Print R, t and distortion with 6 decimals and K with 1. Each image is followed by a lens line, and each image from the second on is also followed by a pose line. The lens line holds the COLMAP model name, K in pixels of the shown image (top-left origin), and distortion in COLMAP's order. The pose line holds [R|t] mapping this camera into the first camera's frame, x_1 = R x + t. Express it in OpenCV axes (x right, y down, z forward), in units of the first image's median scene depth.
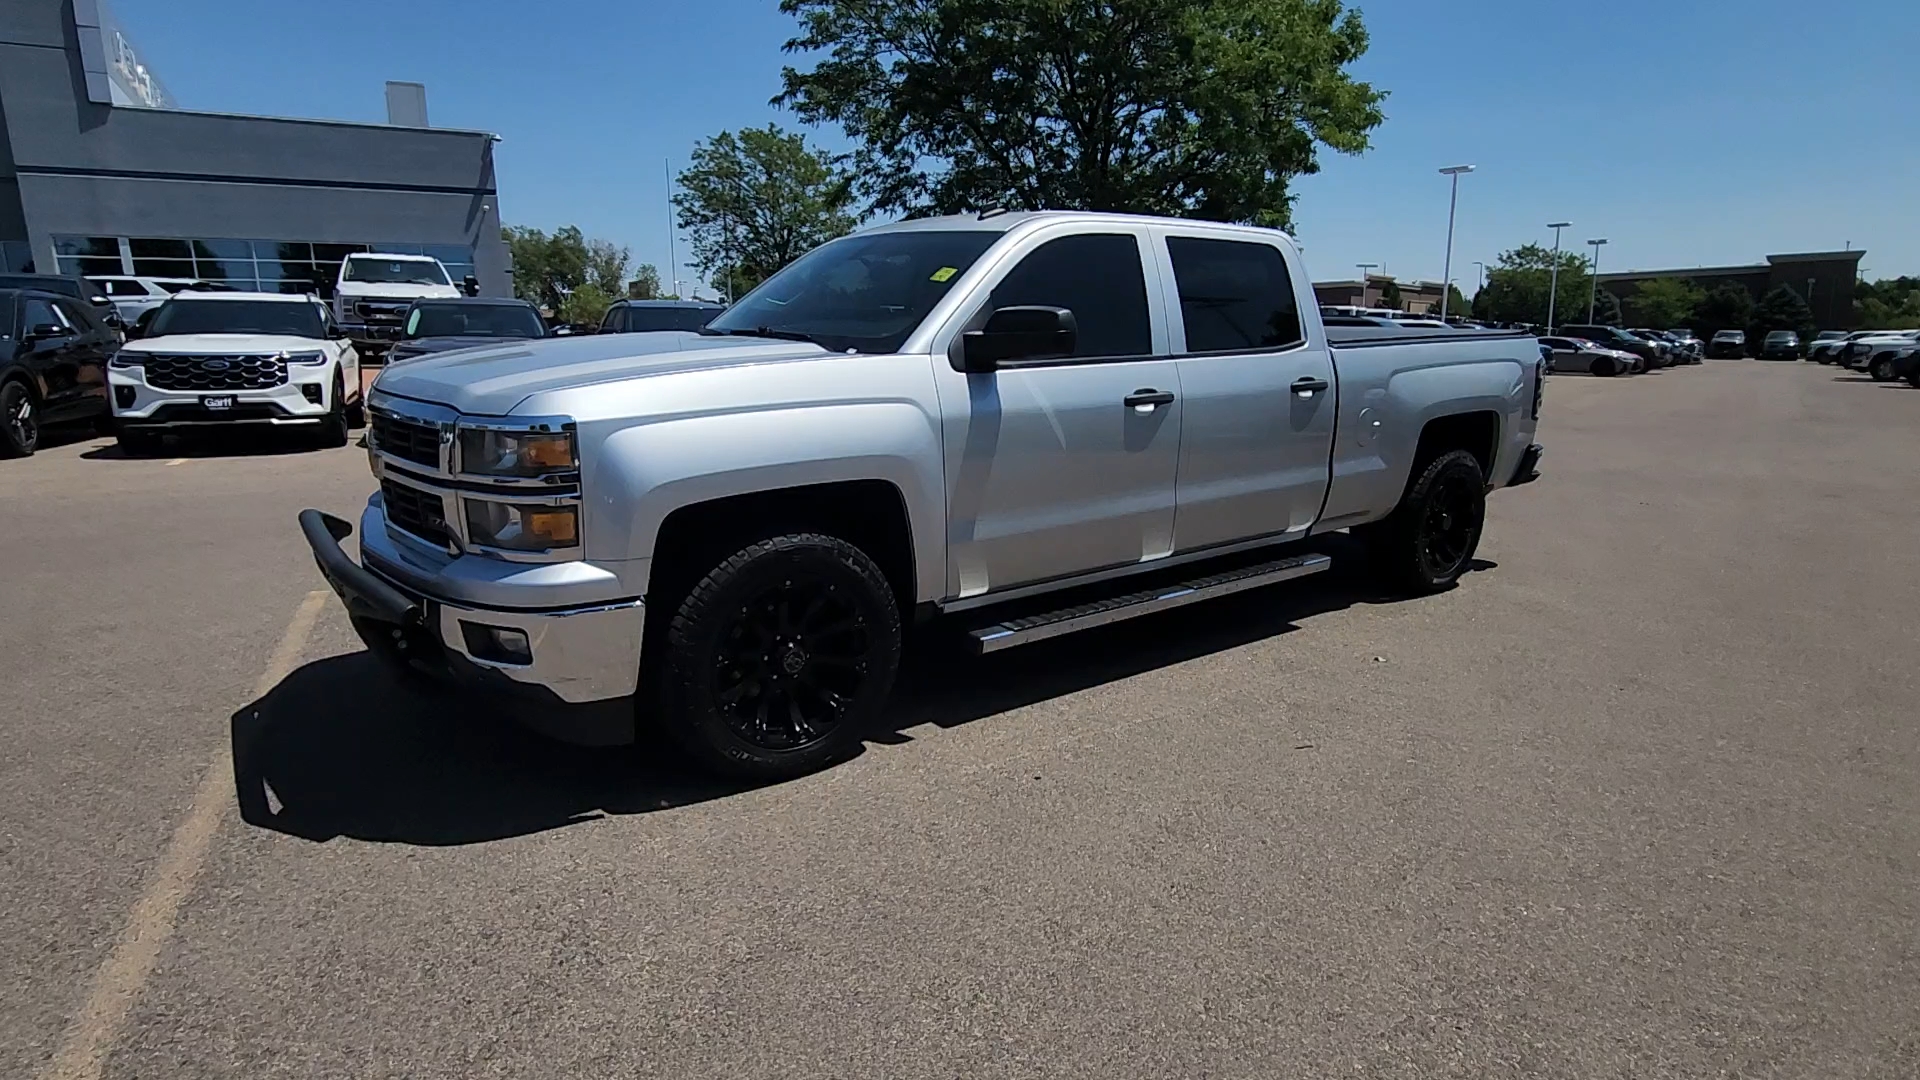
lens RADIAL K [[1011.7, 0, 963.3], [0, 1011.7, 532.6], [0, 0, 1]] dist [0.005132, 0.001804]
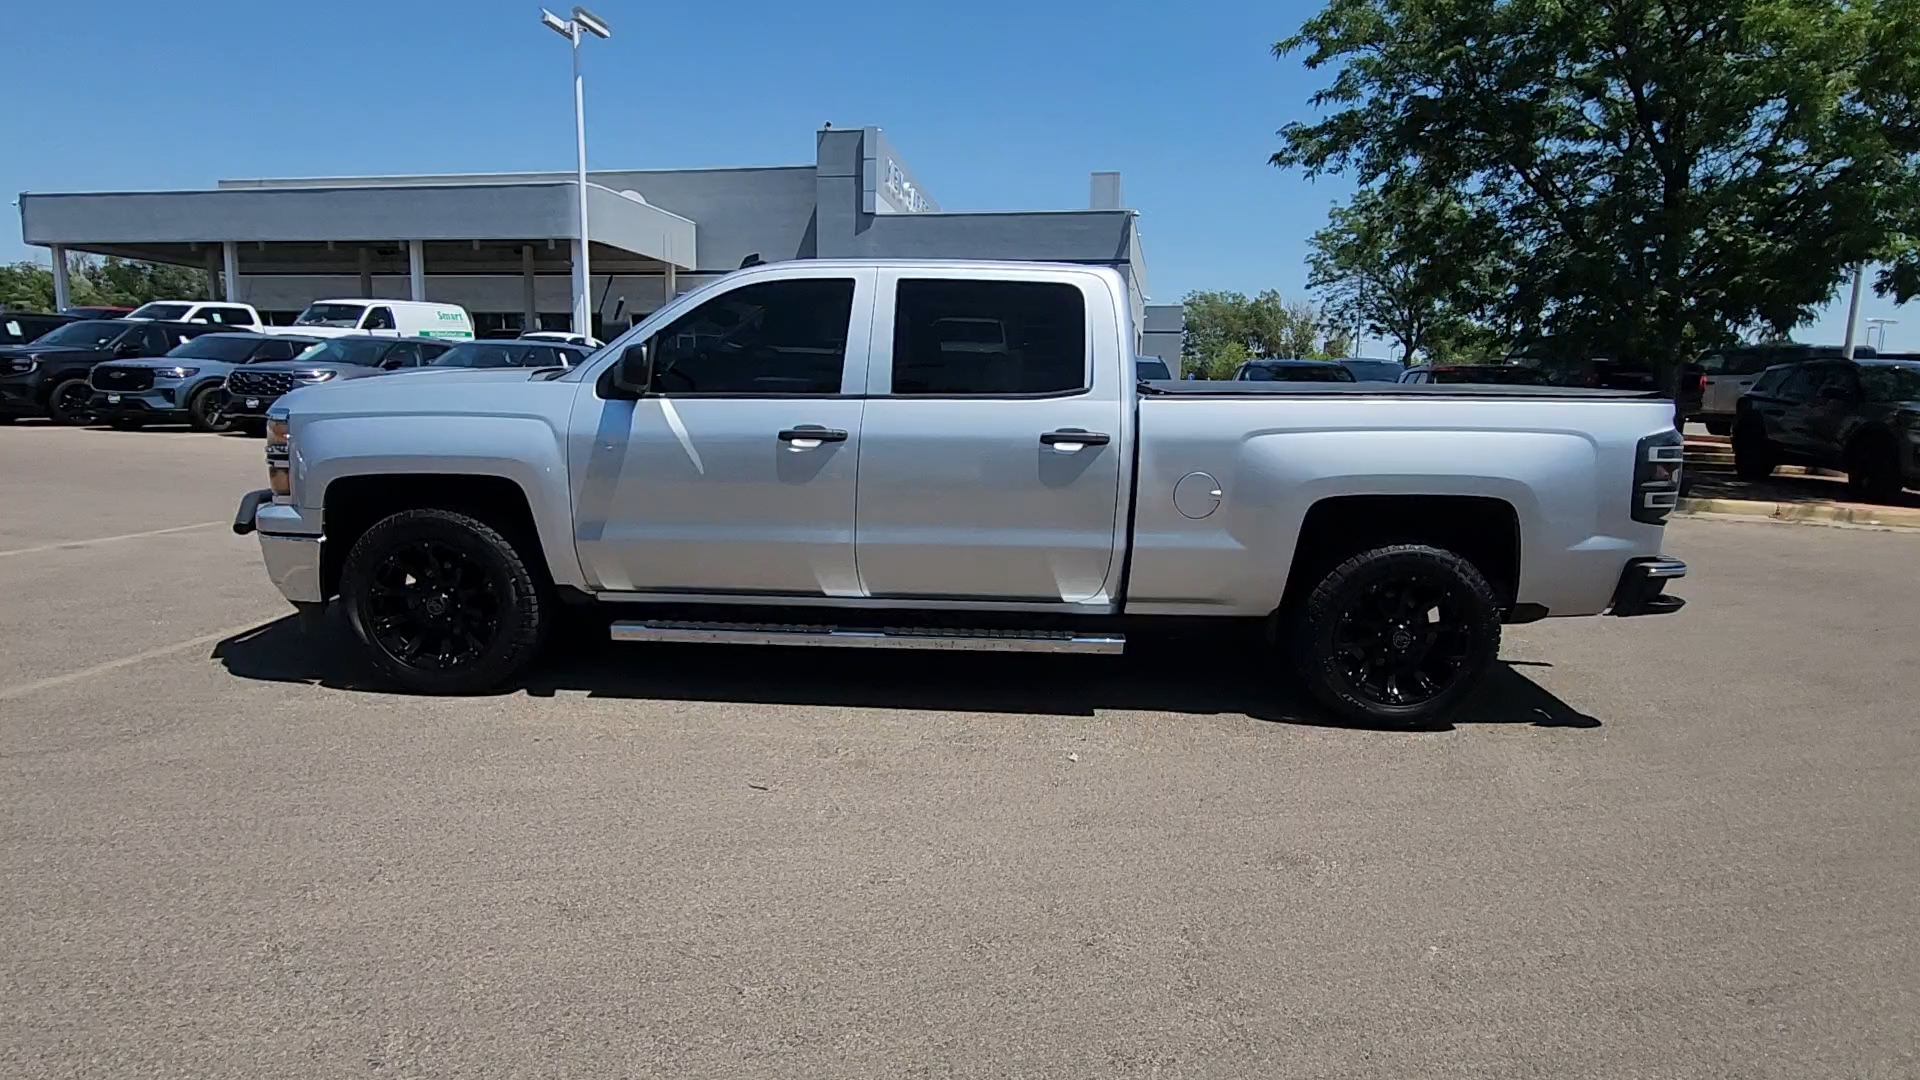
lens RADIAL K [[1011.7, 0, 961.5], [0, 1011.7, 536.9], [0, 0, 1]] dist [0.005132, 0.001804]
pose [[0.786695, 0.114860, -0.606563, 0.351065], [-0.147056, 0.989122, -0.003425, -0.018008], [0.599572, 0.091893, 0.795028, 0.104116]]
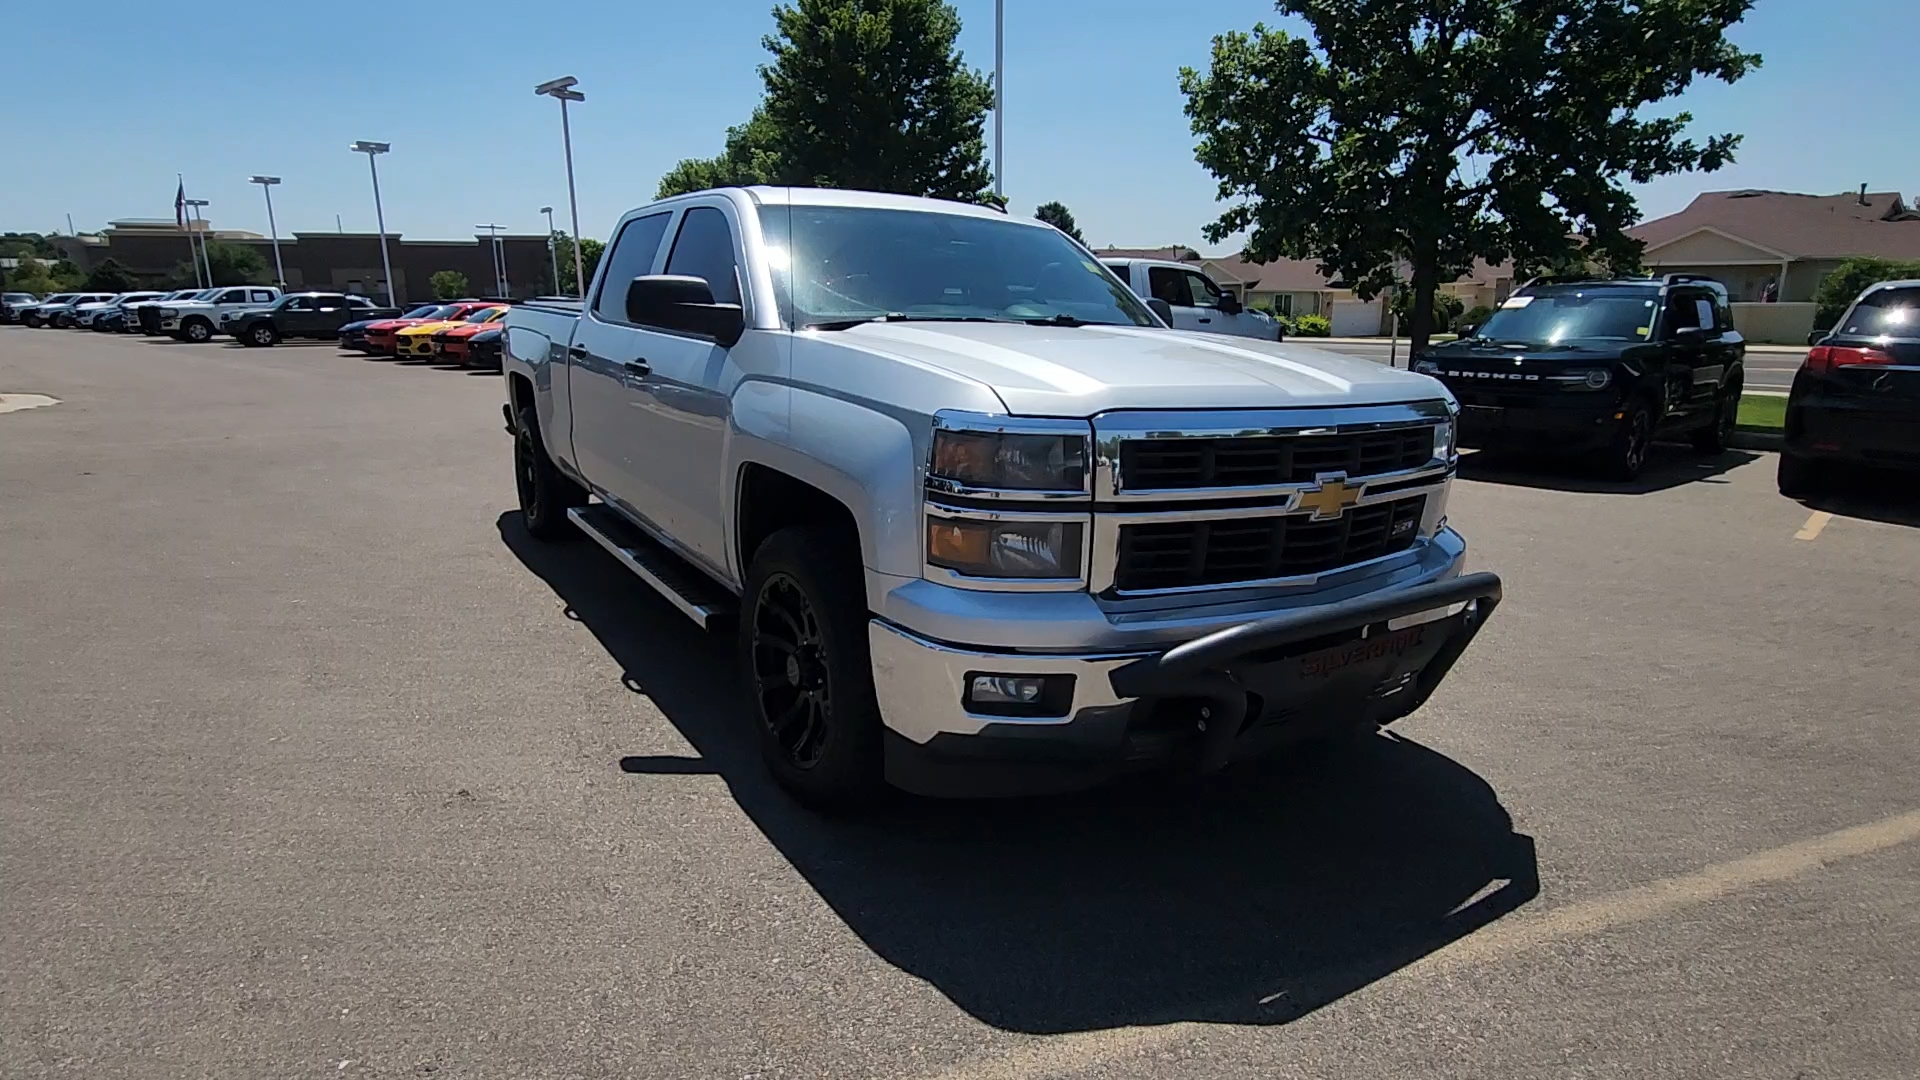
lens RADIAL K [[1011.7, 0, 961.4], [0, 1011.7, 532.1], [0, 0, 1]] dist [0.005132, 0.001804]
pose [[0.078399, -0.222319, 0.971817, -0.421387], [0.187278, 0.960746, 0.204679, -0.079718], [-0.979173, 0.165953, 0.116957, 0.367489]]
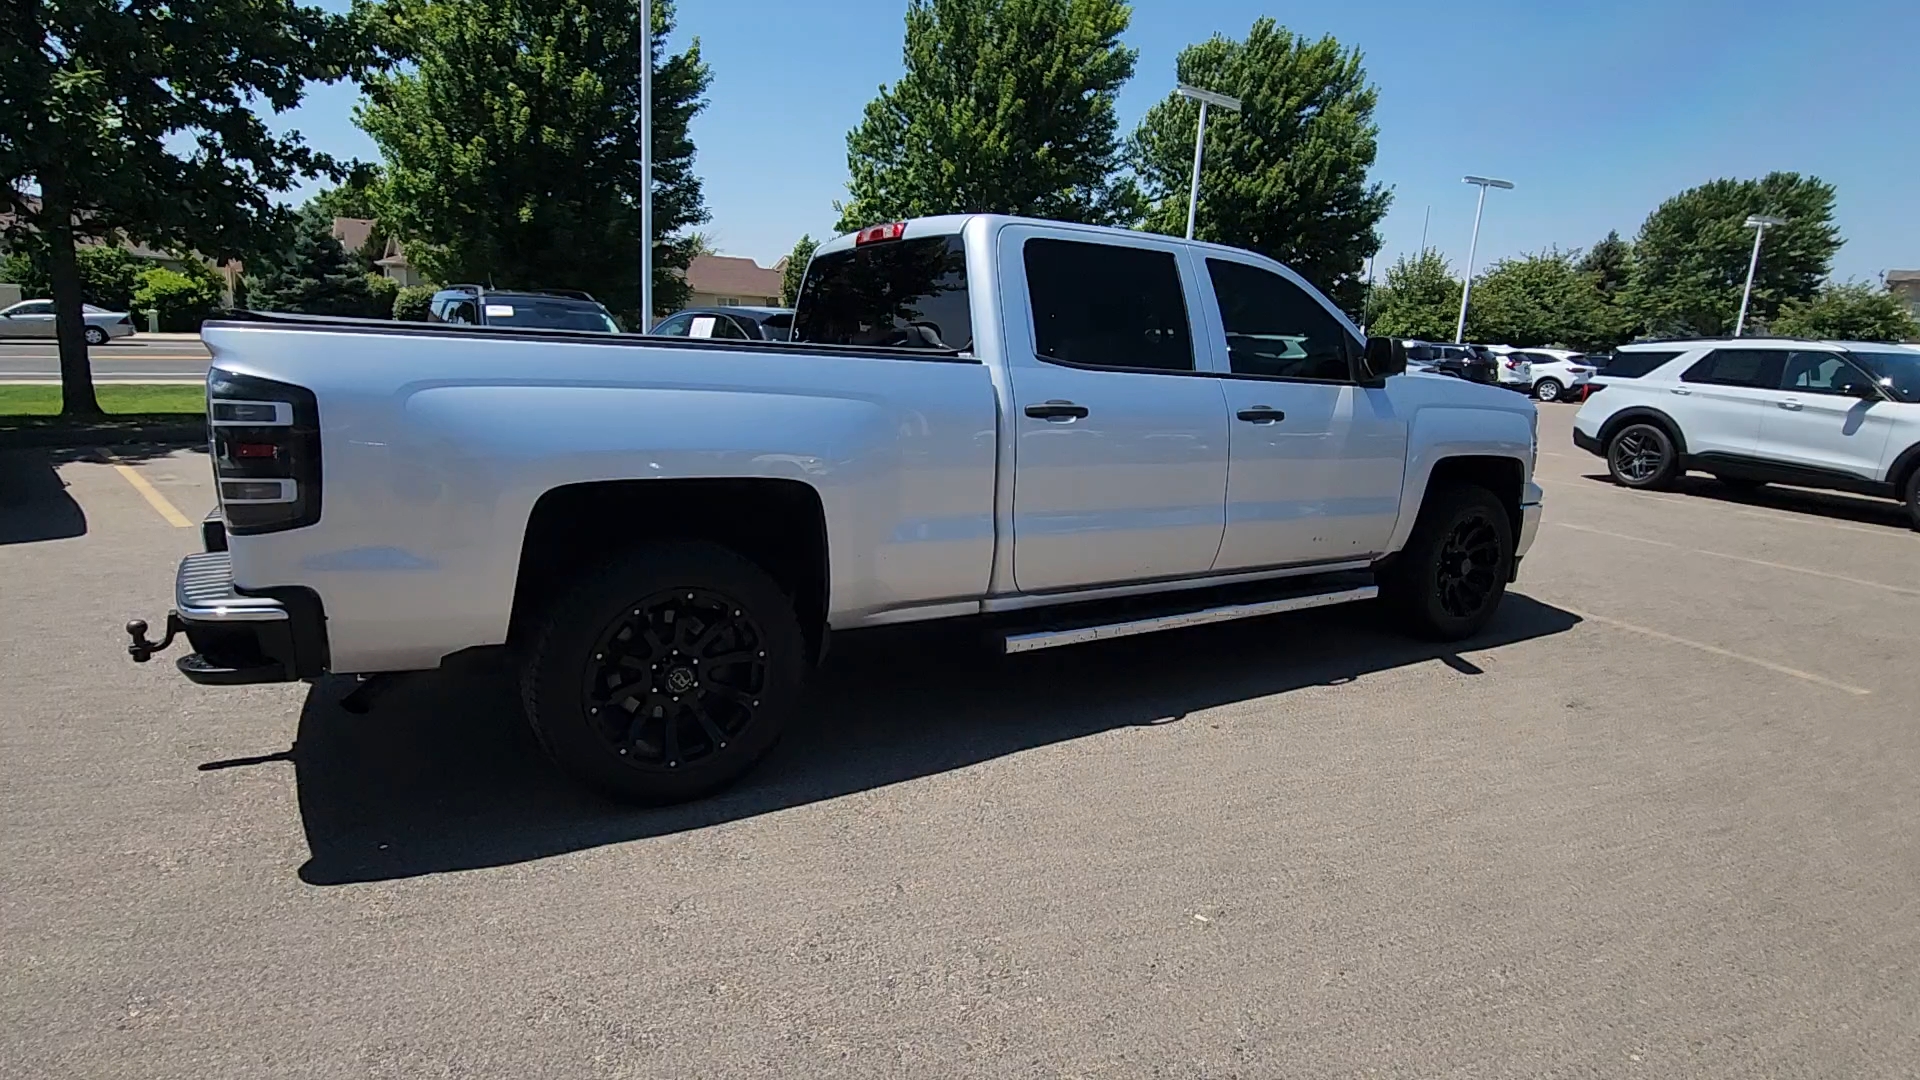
lens RADIAL K [[1011.7, 0, 965.5], [0, 1011.7, 539.6], [0, 0, 1]] dist [0.005132, 0.001804]
pose [[-0.995208, -0.062903, 0.074865, 0.036512], [-0.029389, 0.922641, 0.384538, -0.187687], [-0.093262, 0.380495, -0.920068, 0.914109]]
